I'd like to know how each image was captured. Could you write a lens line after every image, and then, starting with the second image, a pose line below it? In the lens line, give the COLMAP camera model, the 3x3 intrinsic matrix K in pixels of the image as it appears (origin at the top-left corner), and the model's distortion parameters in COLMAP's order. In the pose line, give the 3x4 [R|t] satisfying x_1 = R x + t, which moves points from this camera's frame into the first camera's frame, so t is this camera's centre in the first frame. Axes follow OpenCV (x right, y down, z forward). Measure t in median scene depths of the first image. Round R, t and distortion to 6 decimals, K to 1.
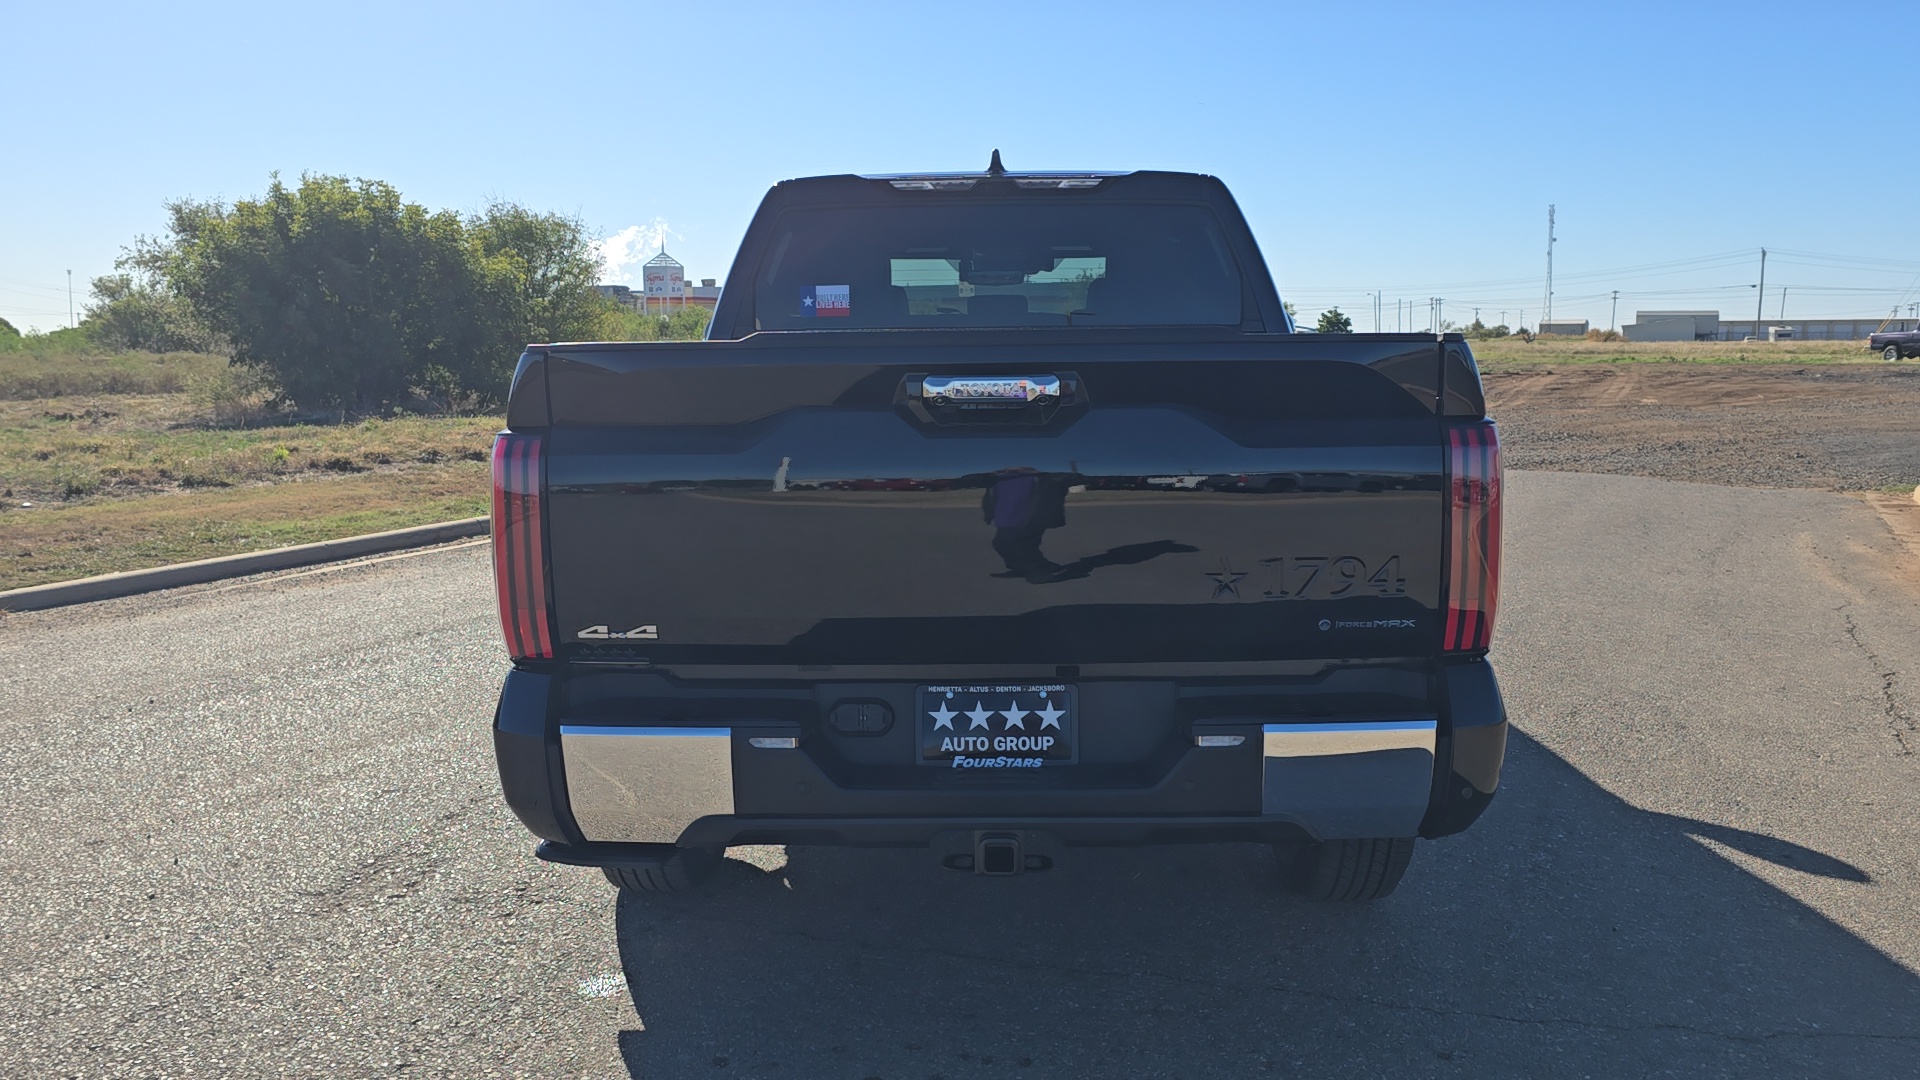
lens RADIAL K [[1608.8, 0, 888.7], [0, 1608.8, 537.0], [0, 0, 1]] dist [-0.012995, 0.020588]
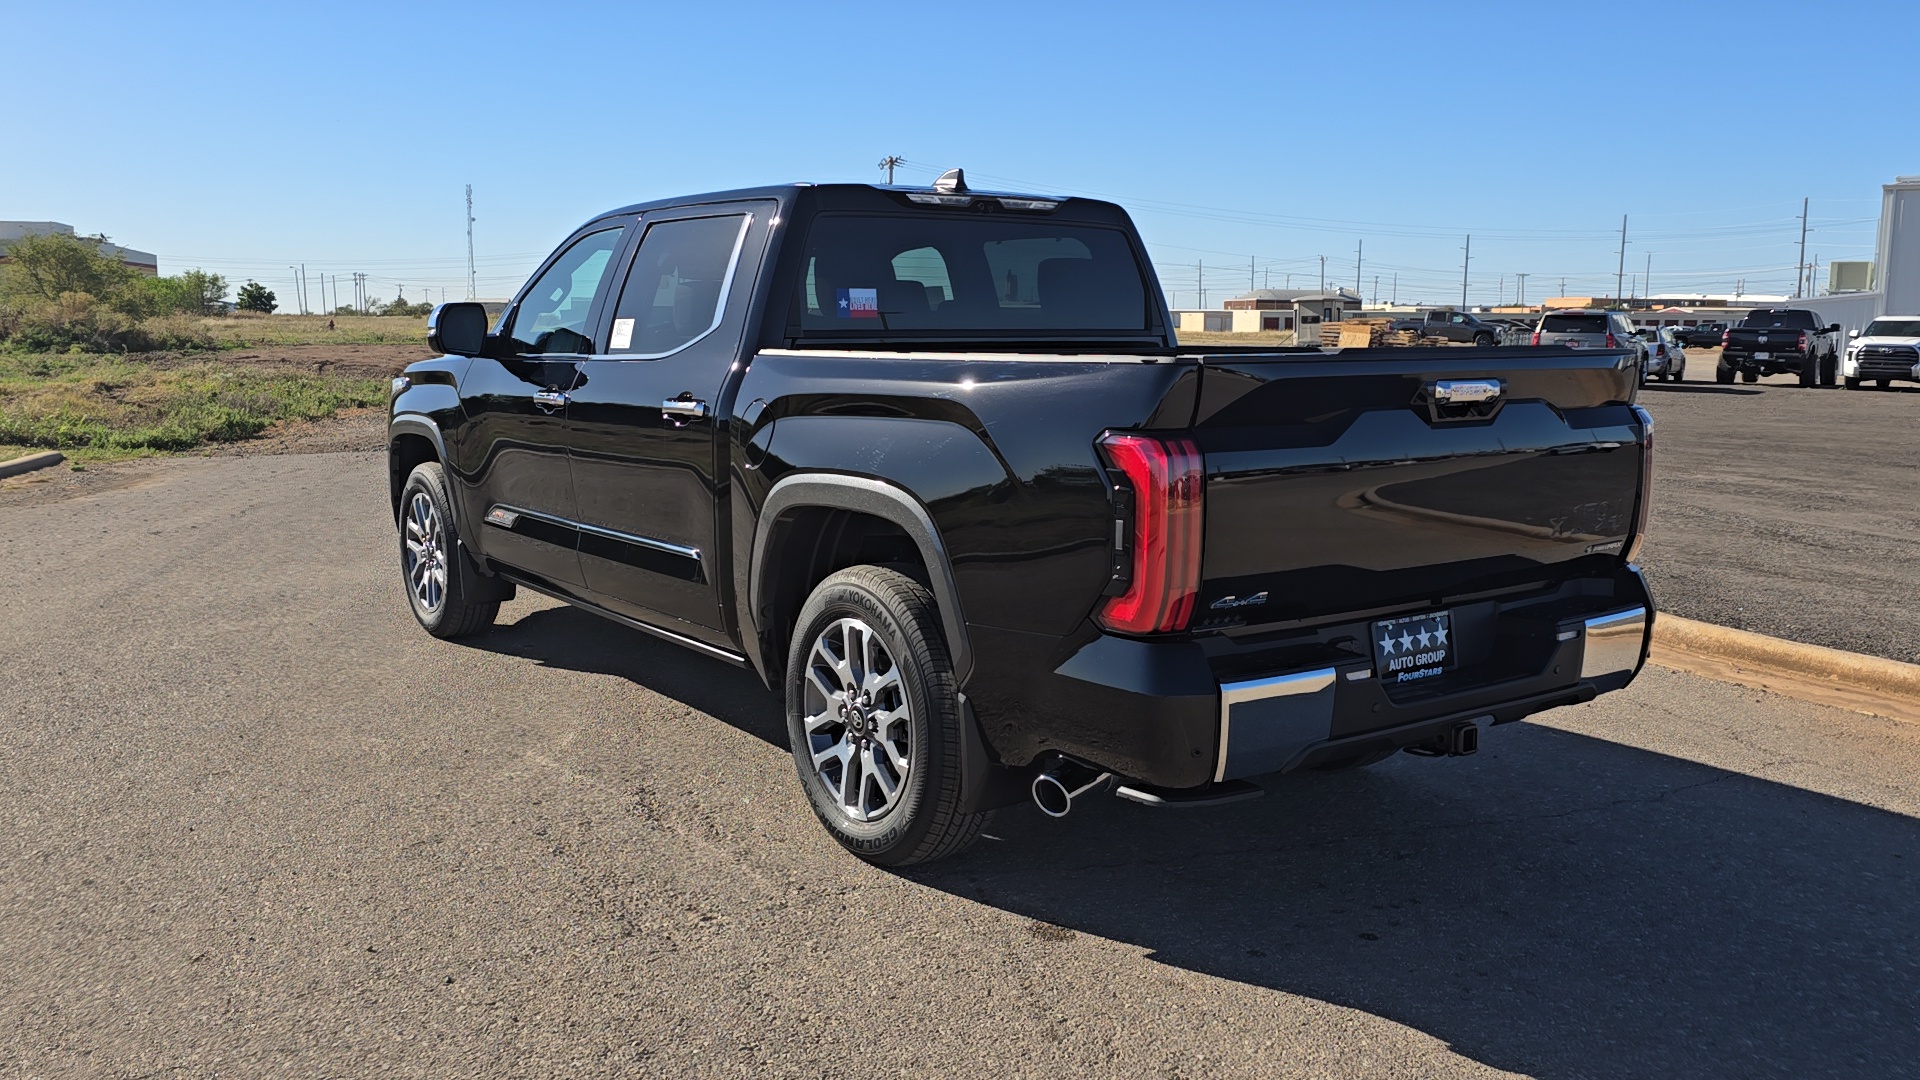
lens RADIAL K [[1608.8, 0, 972.7], [0, 1608.8, 537.0], [0, 0, 1]] dist [-0.012995, 0.020588]
pose [[0.806155, -0.067317, 0.587863, -0.833301], [0.059954, 0.997687, 0.032030, -0.029772], [-0.588659, 0.009424, 0.808326, 0.129256]]
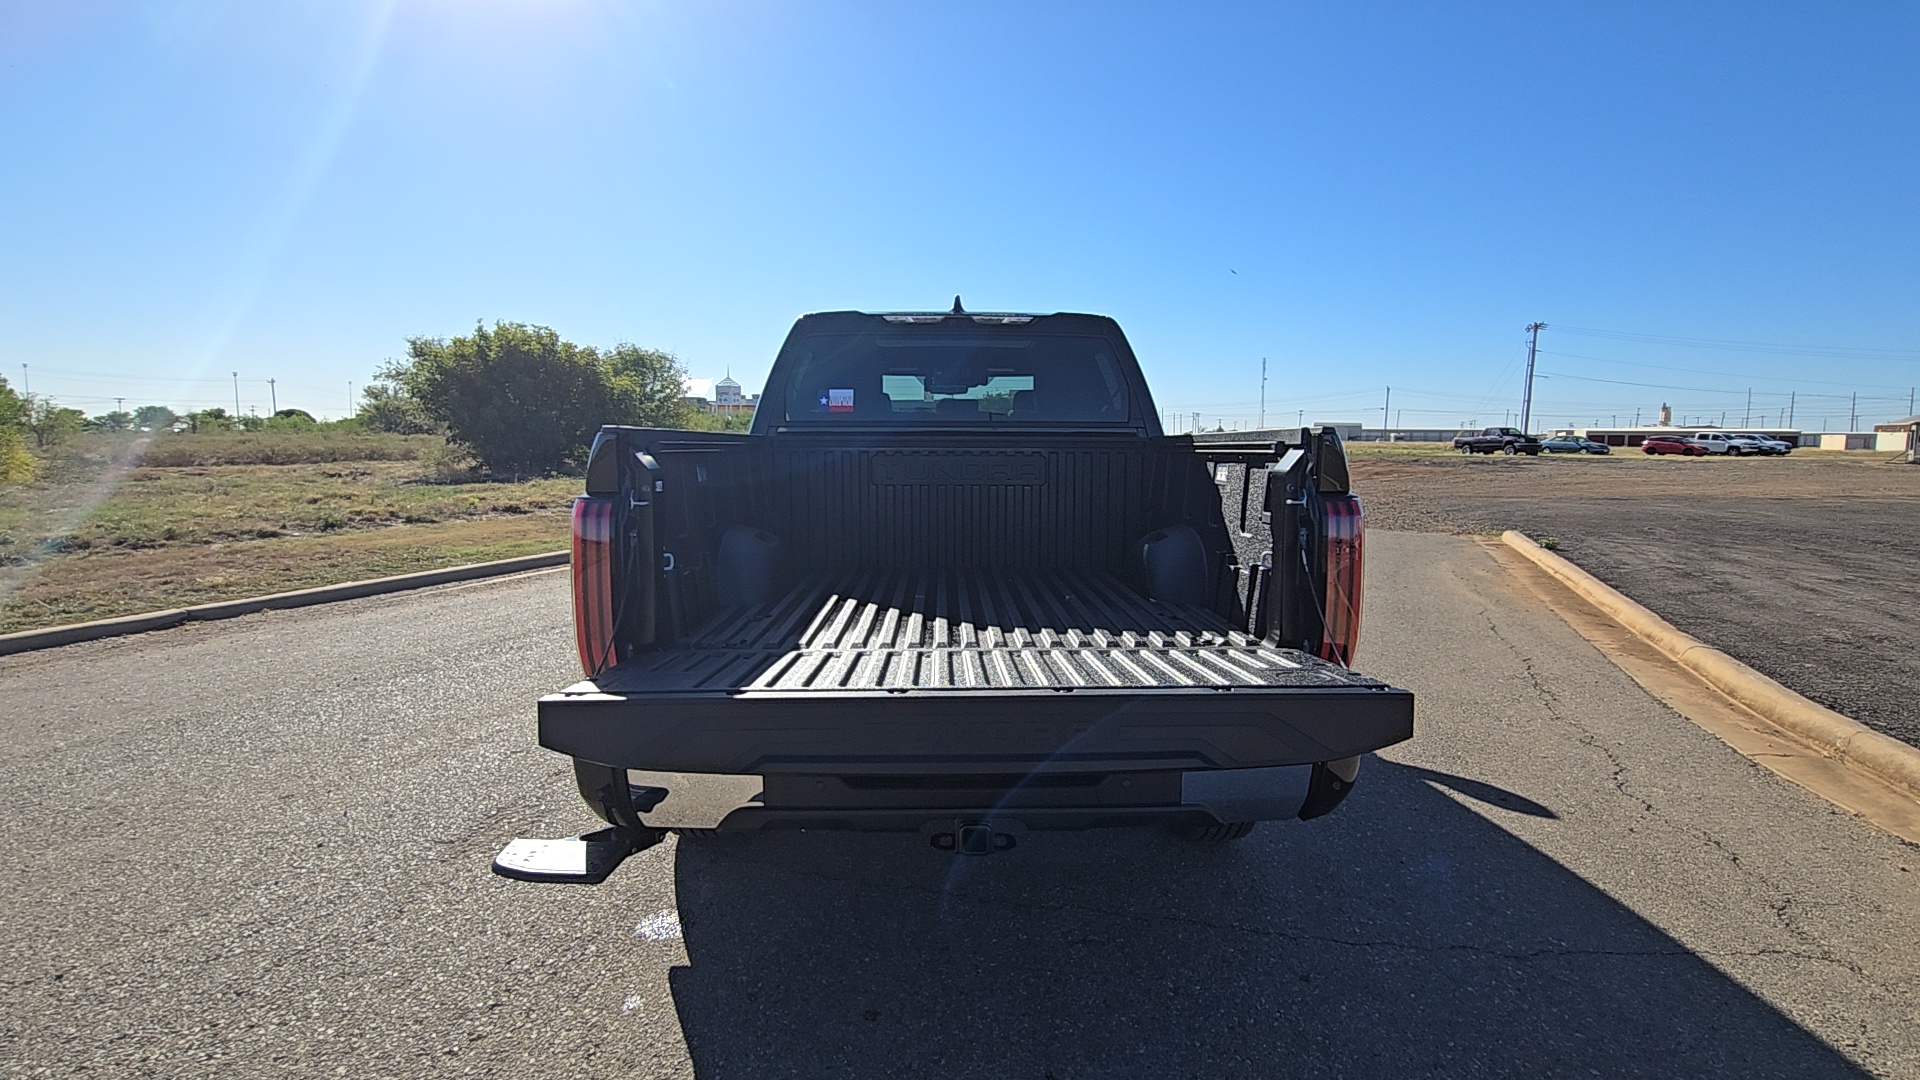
lens RADIAL K [[975.6, 0, 886.4], [0, 975.6, 570.0], [0, 0, 1]] dist [0.000469, -0.001341]
pose [[0.999714, 0.010695, 0.021406, -0.015287], [-0.011047, 0.999805, 0.016384, -0.018878], [-0.021227, -0.016616, 0.999637, 0.195238]]
